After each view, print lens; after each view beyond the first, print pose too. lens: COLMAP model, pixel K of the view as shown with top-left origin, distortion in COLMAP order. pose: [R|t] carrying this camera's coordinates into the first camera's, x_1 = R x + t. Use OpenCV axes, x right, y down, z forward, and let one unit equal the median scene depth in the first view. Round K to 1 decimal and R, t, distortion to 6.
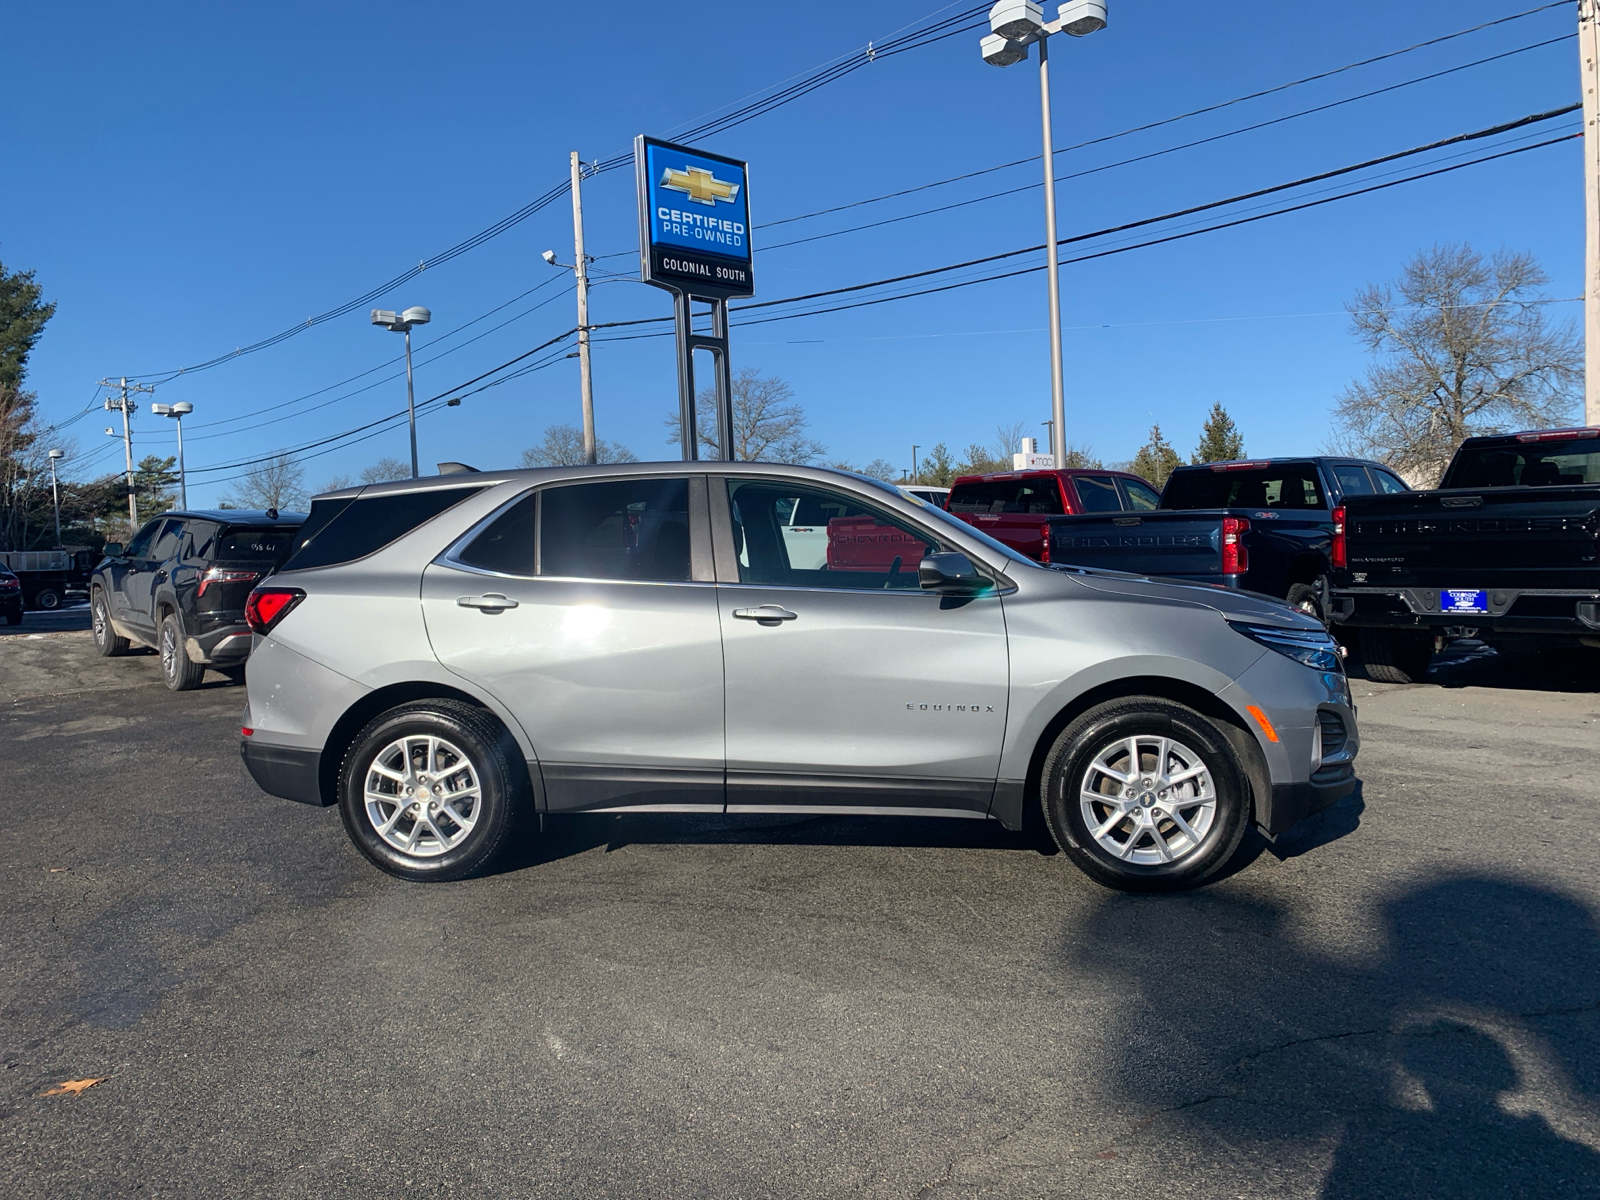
lens RADIAL K [[1230.6, 0, 798.3], [0, 1230.6, 599.7], [0, 0, 1]] dist [0.029834, -0.046534]
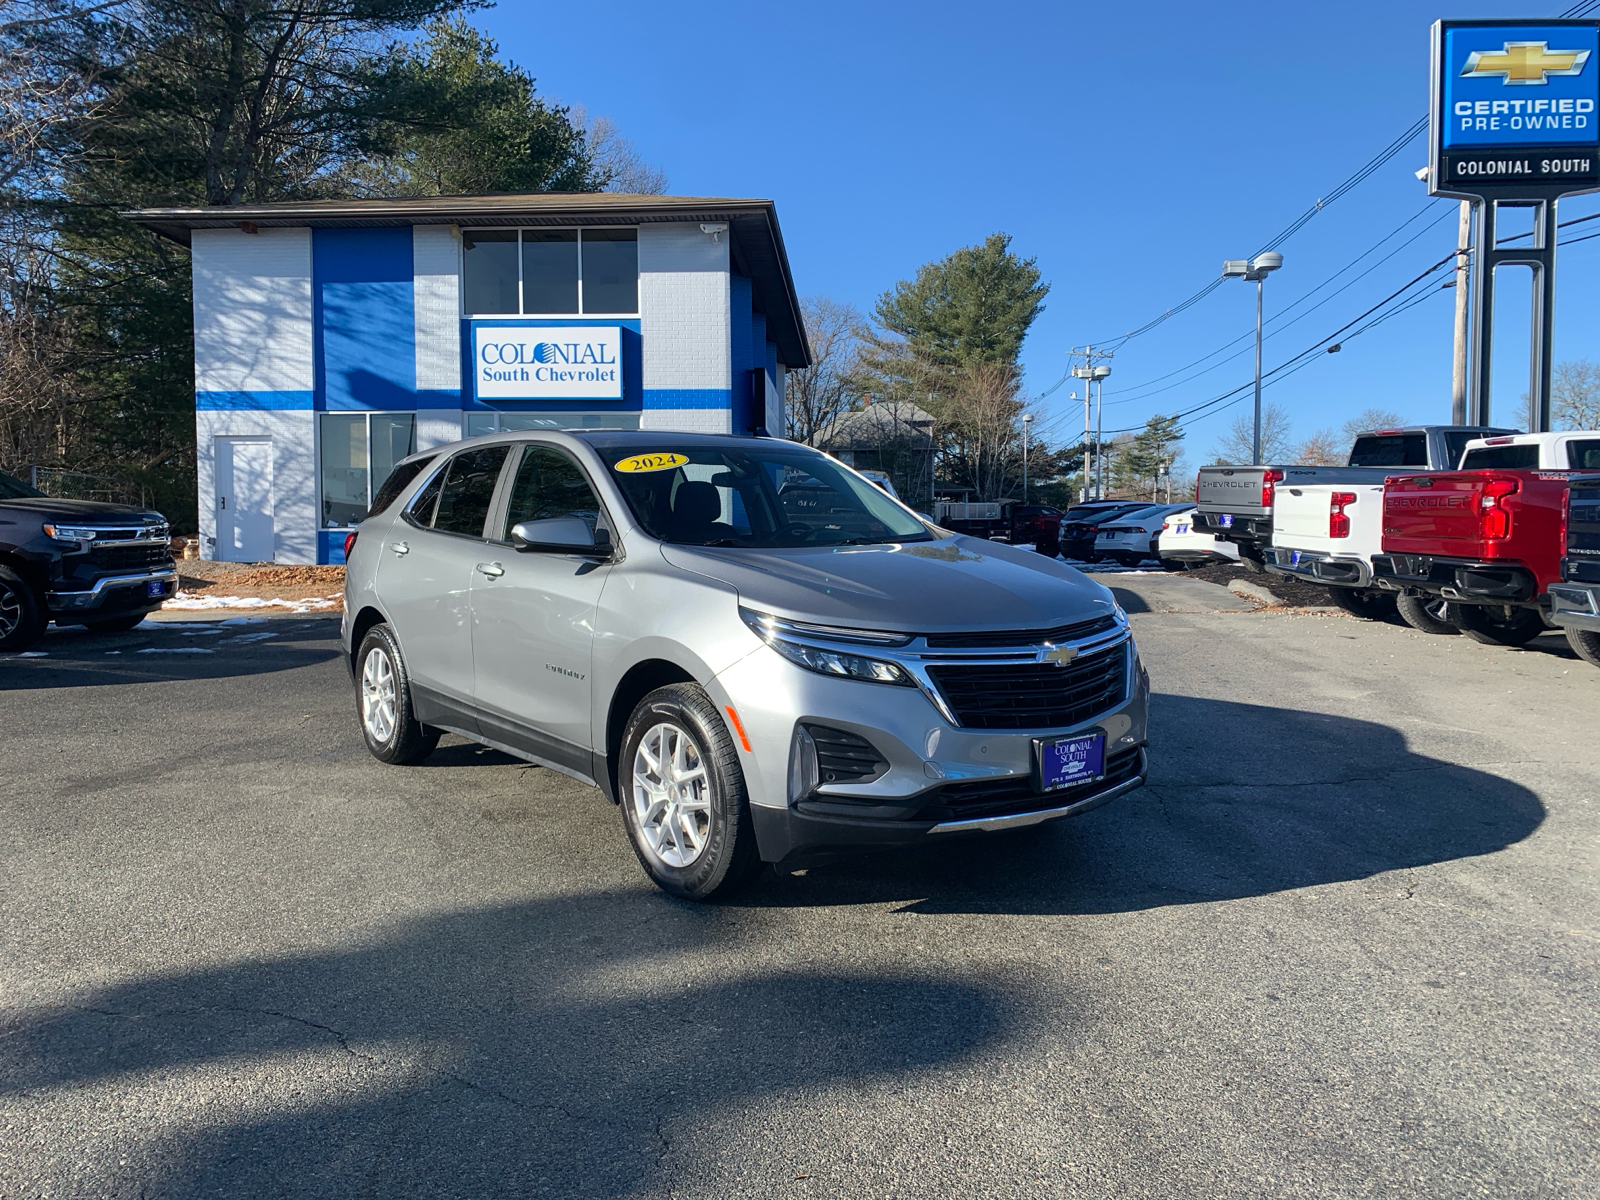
lens RADIAL K [[1230.6, 0, 799.9], [0, 1230.6, 604.4], [0, 0, 1]] dist [0.029834, -0.046534]
pose [[0.698101, 0.072953, -0.712273, 0.193678], [-0.043385, 0.997278, 0.059622, -0.007194], [0.714683, -0.010720, 0.699366, 0.085196]]
